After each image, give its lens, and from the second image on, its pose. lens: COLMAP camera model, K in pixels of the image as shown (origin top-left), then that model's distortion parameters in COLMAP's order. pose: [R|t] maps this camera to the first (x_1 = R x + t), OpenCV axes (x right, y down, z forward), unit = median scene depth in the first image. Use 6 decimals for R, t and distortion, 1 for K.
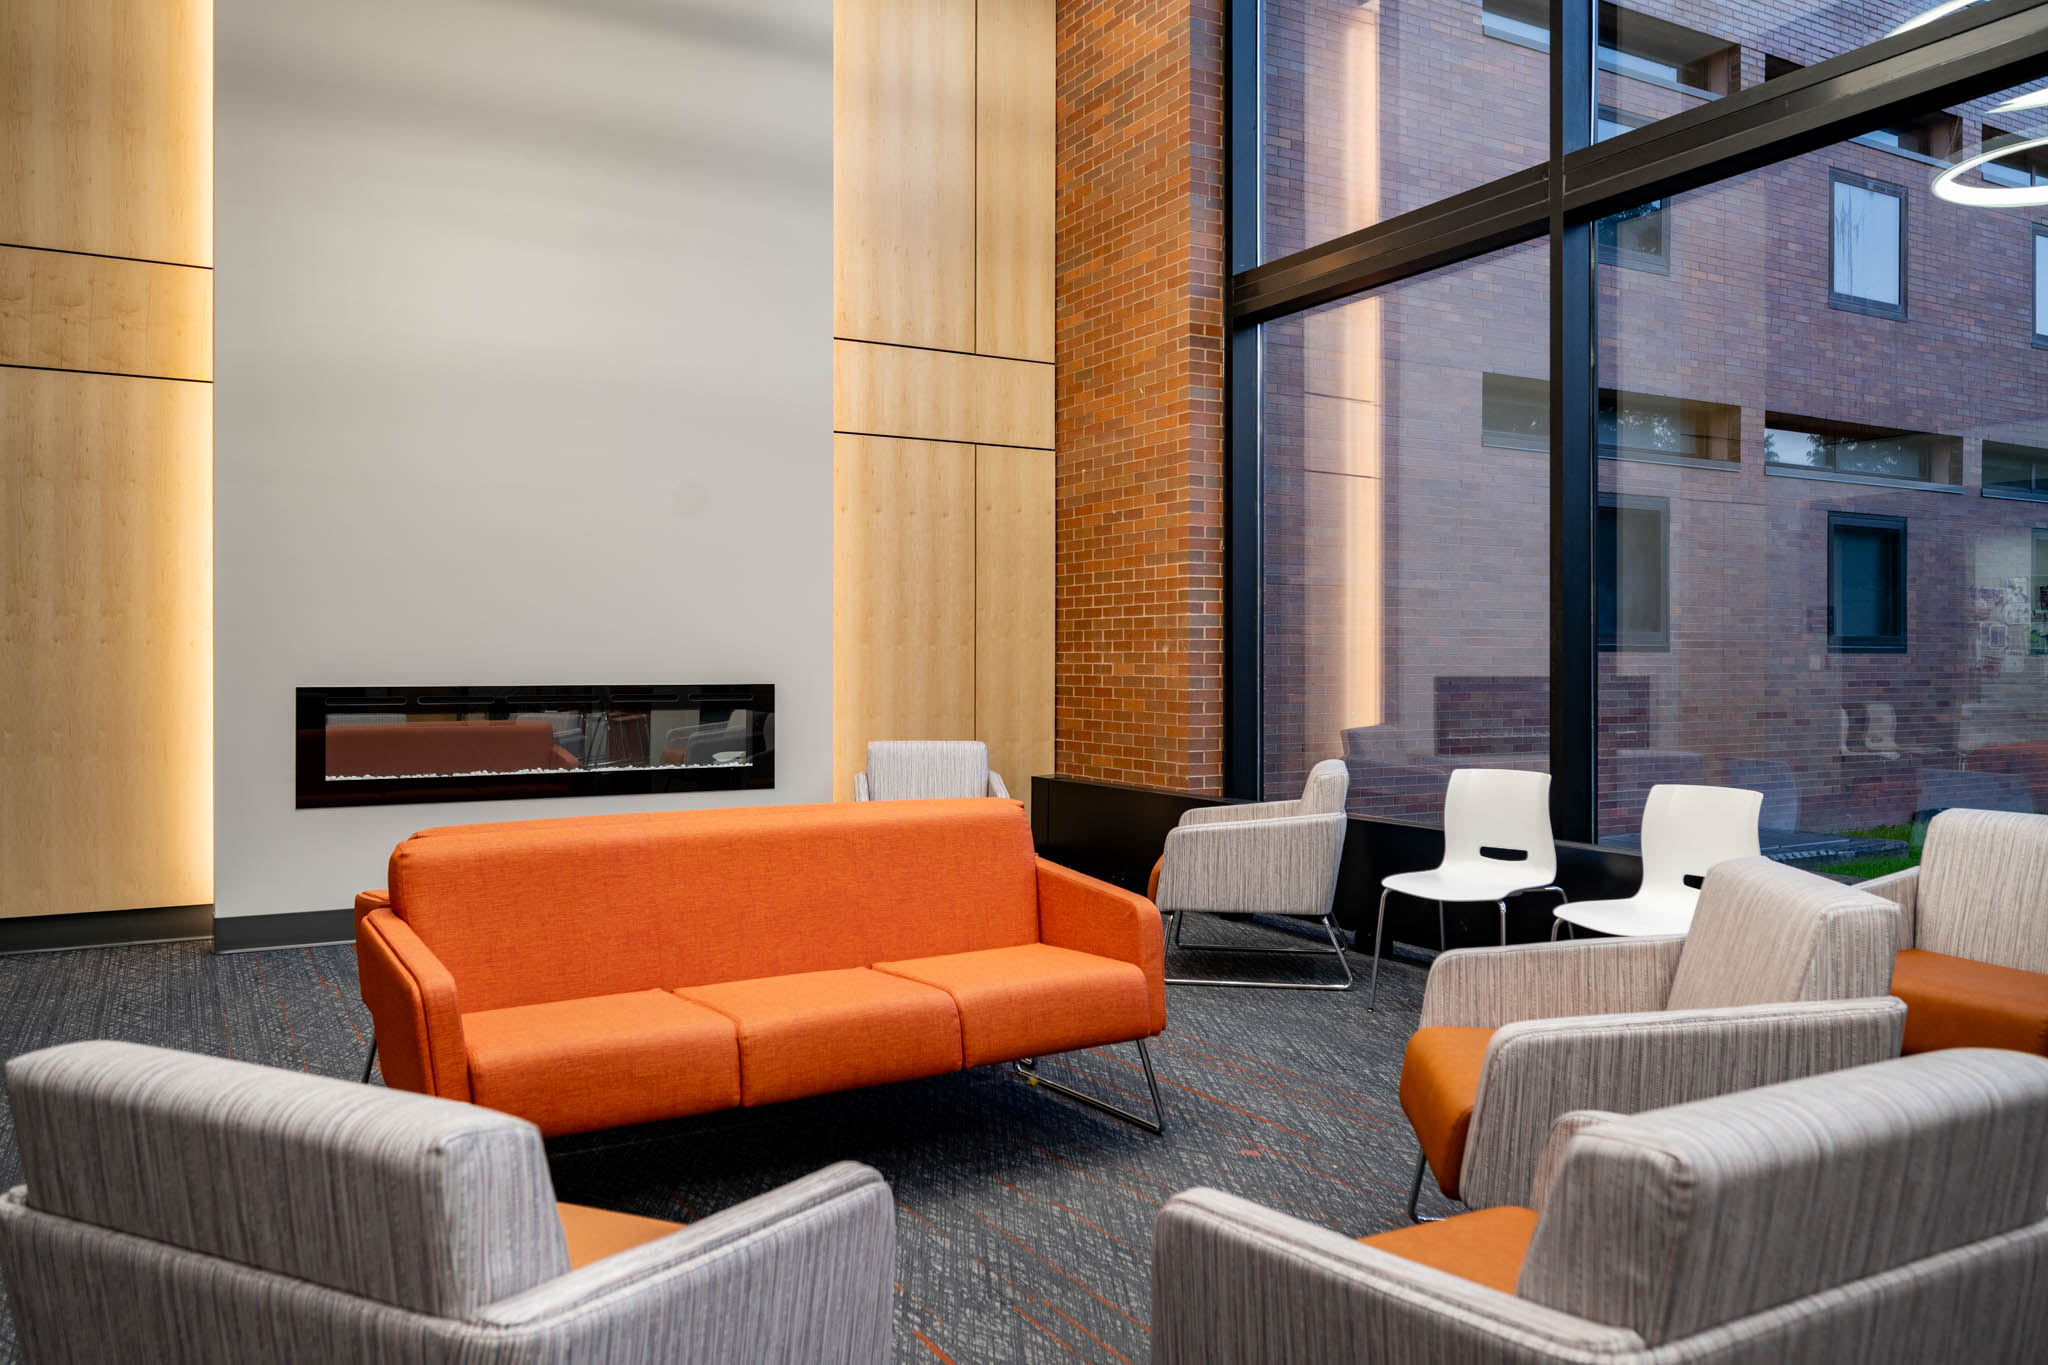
lens RADIAL K [[1492.5, 0, 1012.3], [0, 1492.5, 652.3], [0, 0, 1]] dist [0.002732, -0.001001]
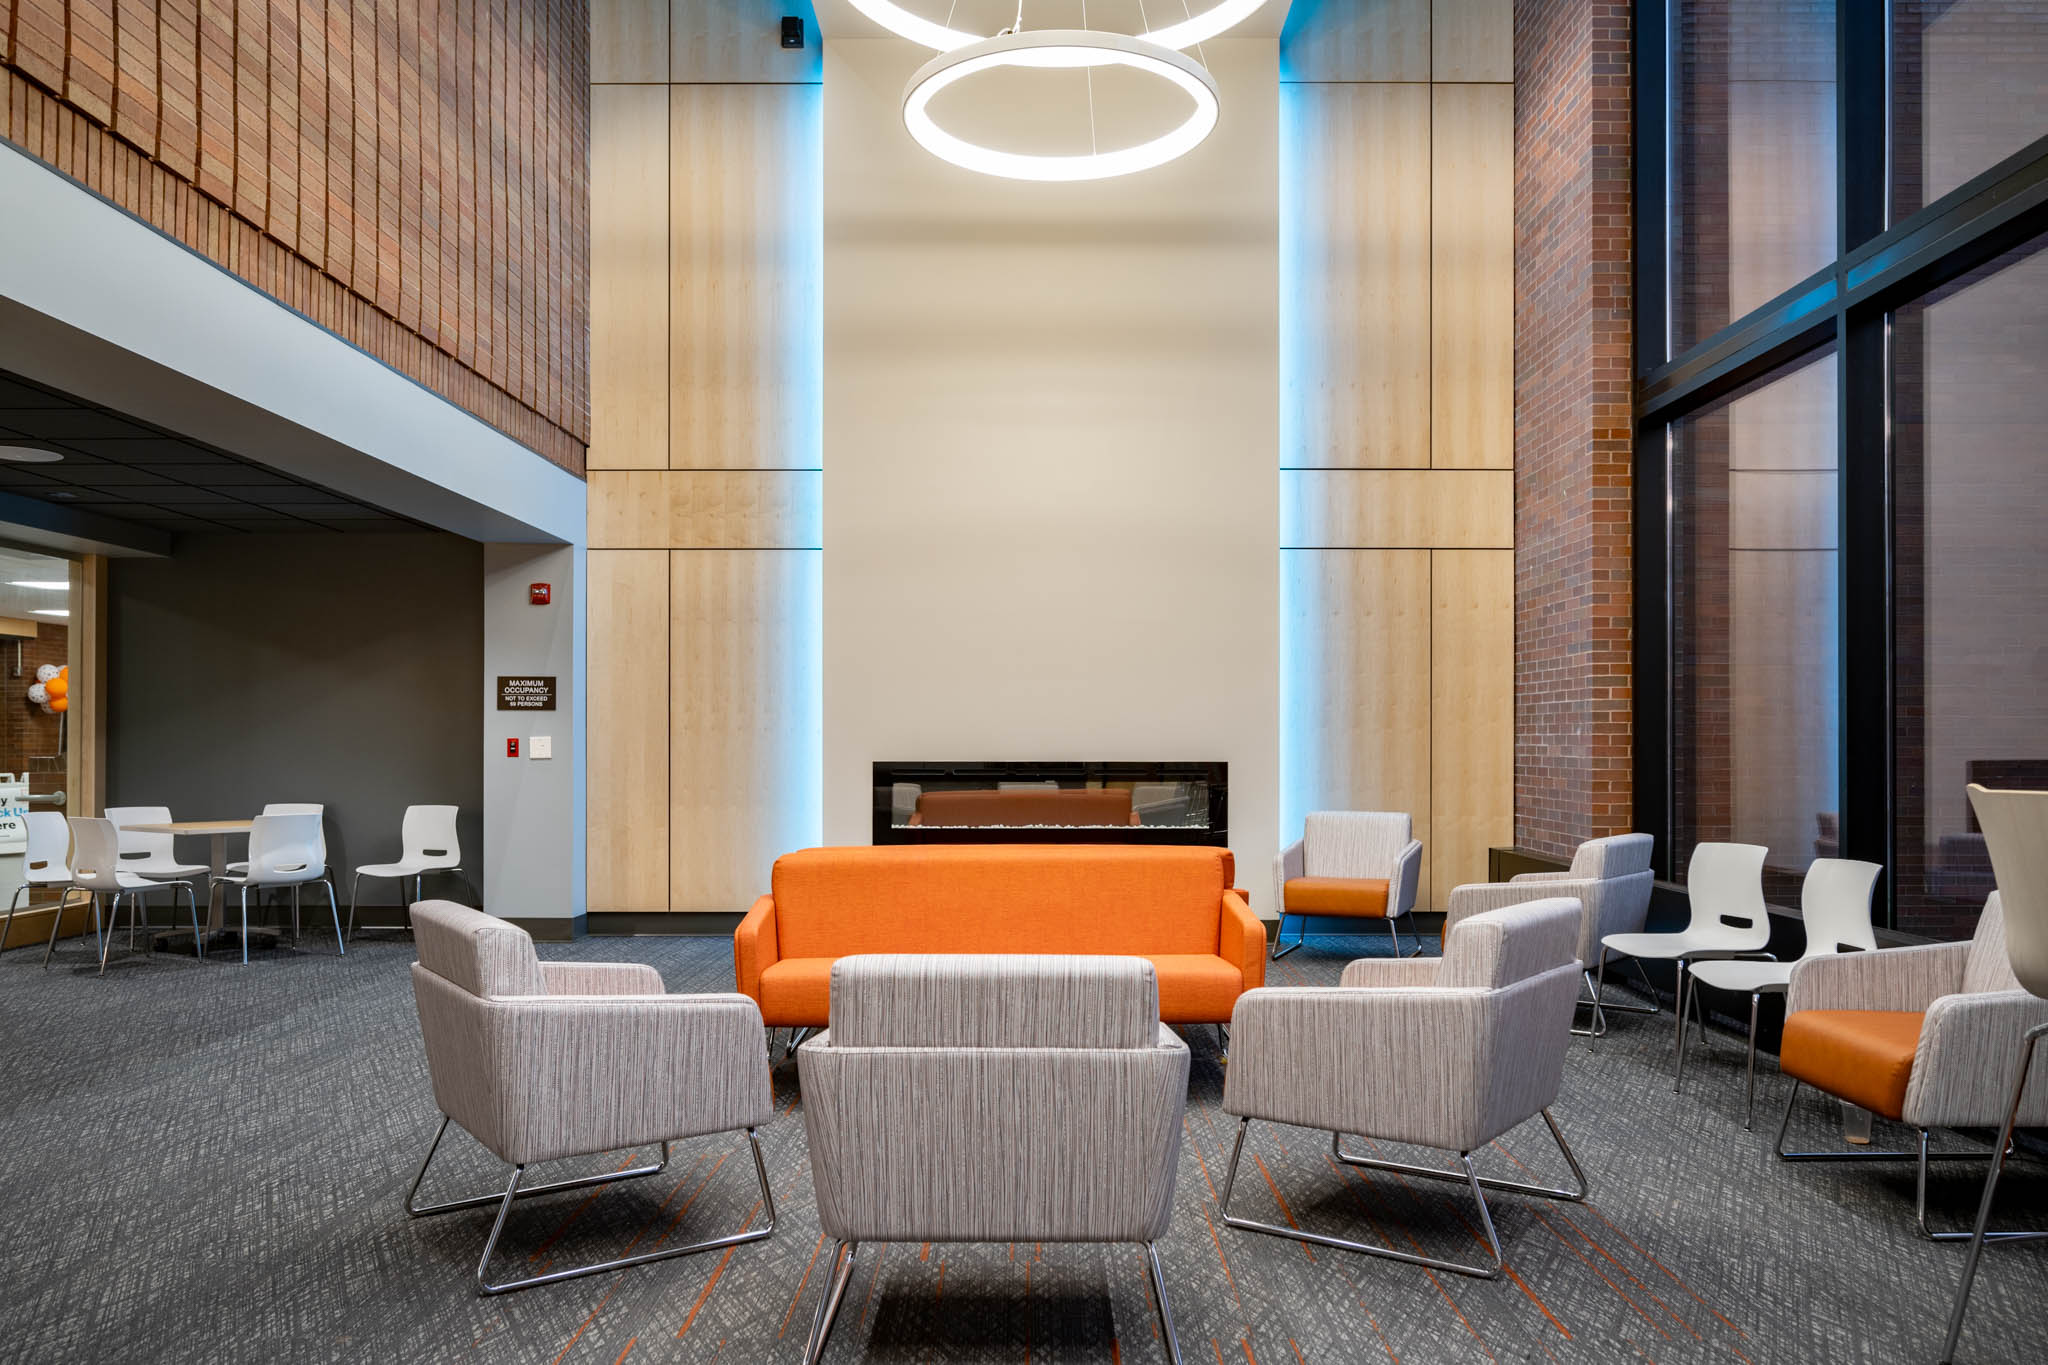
lens RADIAL K [[1481.2, 0, 1030.6], [0, 1481.2, 728.0], [0, 0, 1]] dist [-0.006184, -0.001459]
pose [[0.872133, -0.004384, -0.489250, 0.278469], [0.002828, 0.999988, -0.003919, -0.001775], [0.489261, 0.002034, 0.872135, -0.126398]]
